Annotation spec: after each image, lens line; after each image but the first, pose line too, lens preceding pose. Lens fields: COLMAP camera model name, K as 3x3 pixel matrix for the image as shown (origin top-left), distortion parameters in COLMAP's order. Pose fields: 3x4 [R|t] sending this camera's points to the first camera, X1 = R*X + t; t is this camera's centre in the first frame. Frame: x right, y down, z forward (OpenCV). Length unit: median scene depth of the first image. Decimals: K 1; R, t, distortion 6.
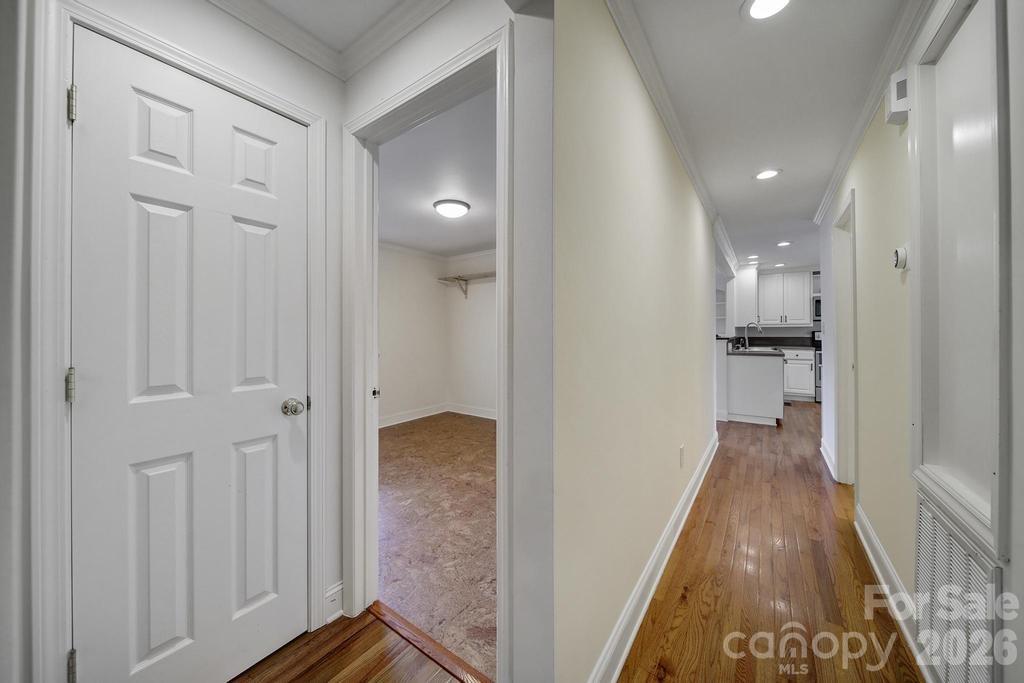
lens RADIAL K [[360.8, 0, 510.3], [0, 360.8, 334.7], [0, 0, 1]] dist [-0.000530, -0.001306]
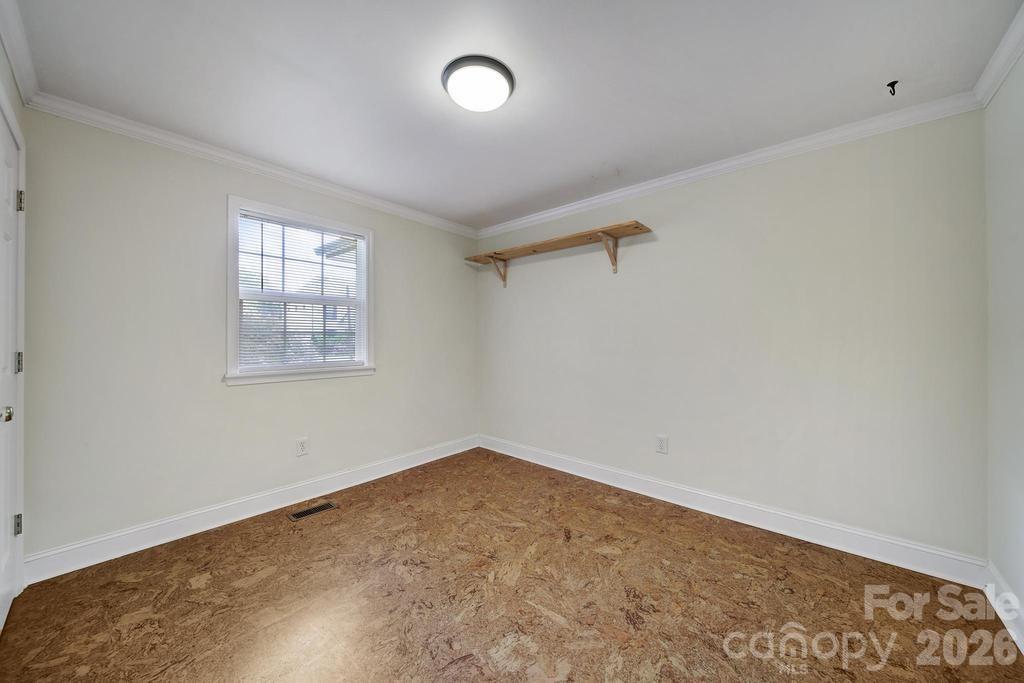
lens RADIAL K [[360.8, 0, 510.3], [0, 360.8, 334.7], [0, 0, 1]] dist [-0.000530, -0.001306]
pose [[0.994609, 0.002816, -0.103656, -0.055665], [-0.004296, 0.999892, -0.014062, 0.002762], [0.103606, 0.014431, 0.994514, 0.432482]]
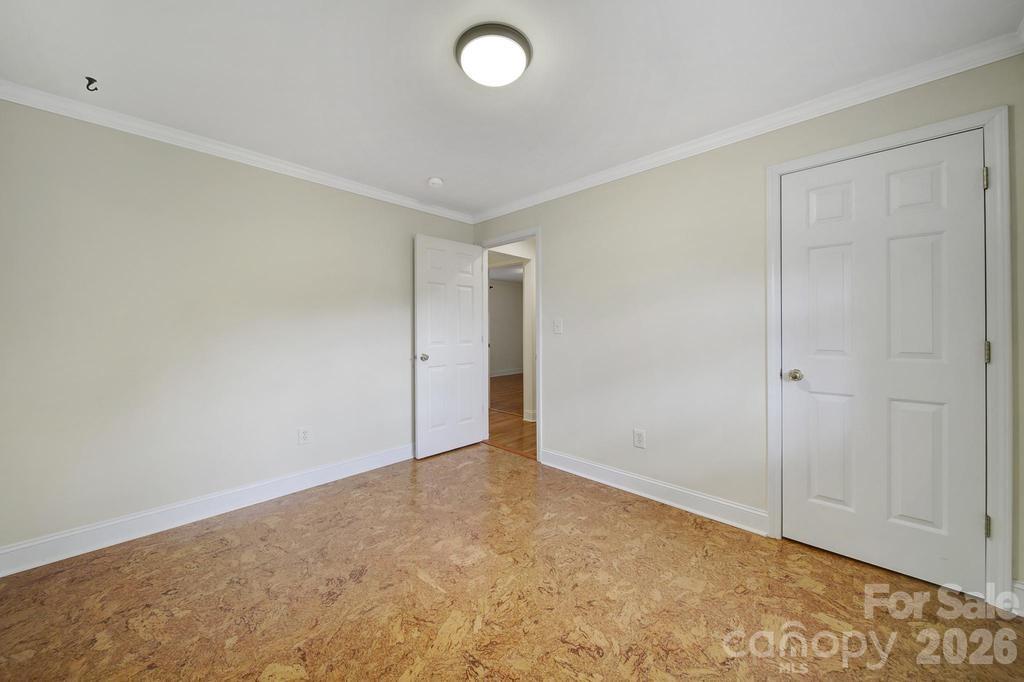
lens RADIAL K [[360.8, 0, 510.3], [0, 360.8, 334.2], [0, 0, 1]] dist [-0.000530, -0.001306]
pose [[-0.989717, 0.004788, 0.142960, -0.215634], [0.006715, 0.999893, 0.012996, 0.003995], [-0.142882, 0.013822, -0.989643, 1.259653]]
